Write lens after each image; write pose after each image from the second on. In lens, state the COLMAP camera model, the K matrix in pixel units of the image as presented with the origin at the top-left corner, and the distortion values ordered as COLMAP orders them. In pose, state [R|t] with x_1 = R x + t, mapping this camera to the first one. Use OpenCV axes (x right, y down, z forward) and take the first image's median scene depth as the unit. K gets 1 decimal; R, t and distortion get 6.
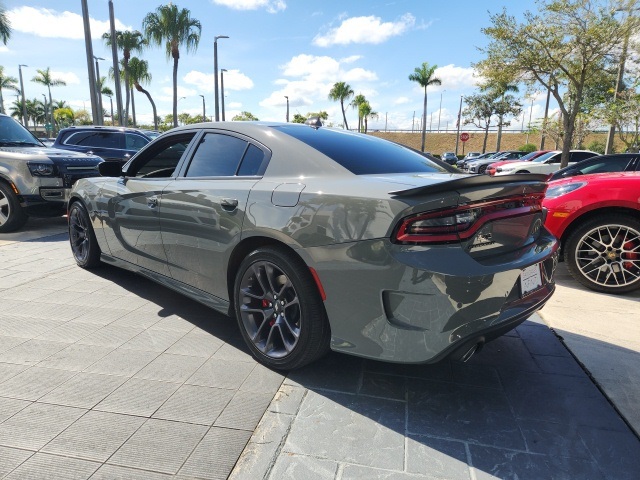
lens RADIAL K [[424.0, 0, 333.0], [0, 424.0, 241.8], [0, 0, 1]] dist [0.048906, -0.041391]
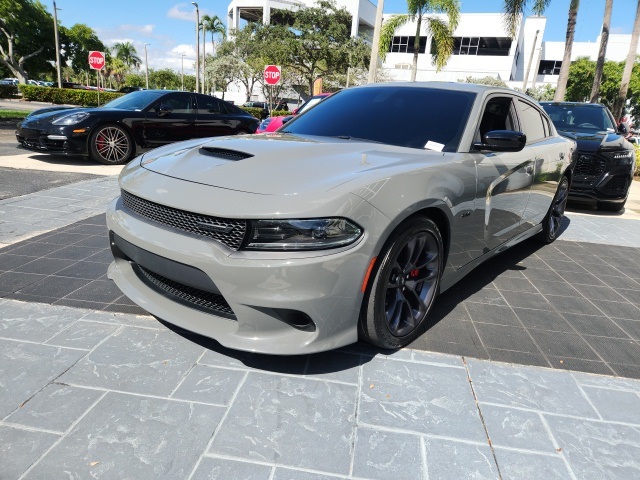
lens RADIAL K [[424.0, 0, 322.4], [0, 424.0, 242.0], [0, 0, 1]] dist [0.048906, -0.041391]
pose [[-0.055957, -0.309591, 0.949222, -0.096461], [0.116510, 0.942191, 0.314166, -0.021043], [-0.991612, 0.128174, -0.016652, 0.104131]]
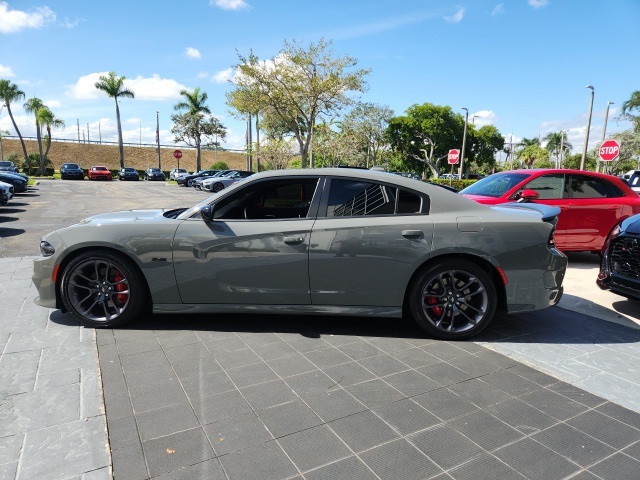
lens RADIAL K [[424.0, 0, 326.4], [0, 424.0, 241.6], [0, 0, 1]] dist [0.048906, -0.041391]
pose [[0.759250, -0.100373, 0.643012, -0.073302], [0.120672, 0.992614, 0.012460, -0.006363], [-0.639514, 0.068134, 0.765754, 0.006175]]
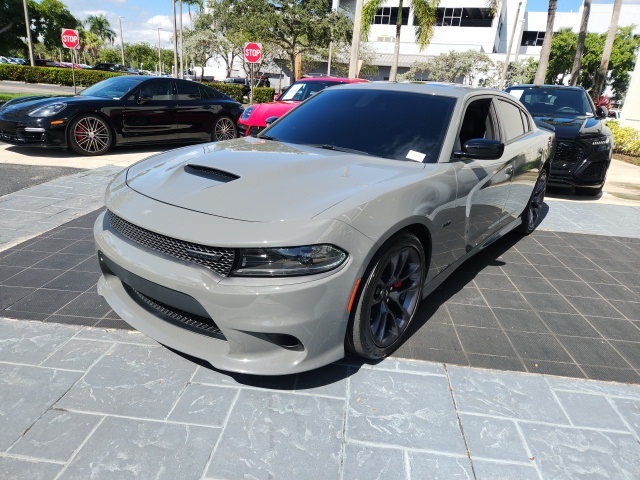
lens RADIAL K [[424.0, 0, 320.0], [0, 424.0, 237.9], [0, 0, 1]] dist [0.048906, -0.041391]
pose [[-0.089626, -0.353262, 0.931221, -0.096247], [0.127150, 0.923275, 0.362485, -0.025772], [-0.987826, 0.150893, -0.037832, 0.103546]]
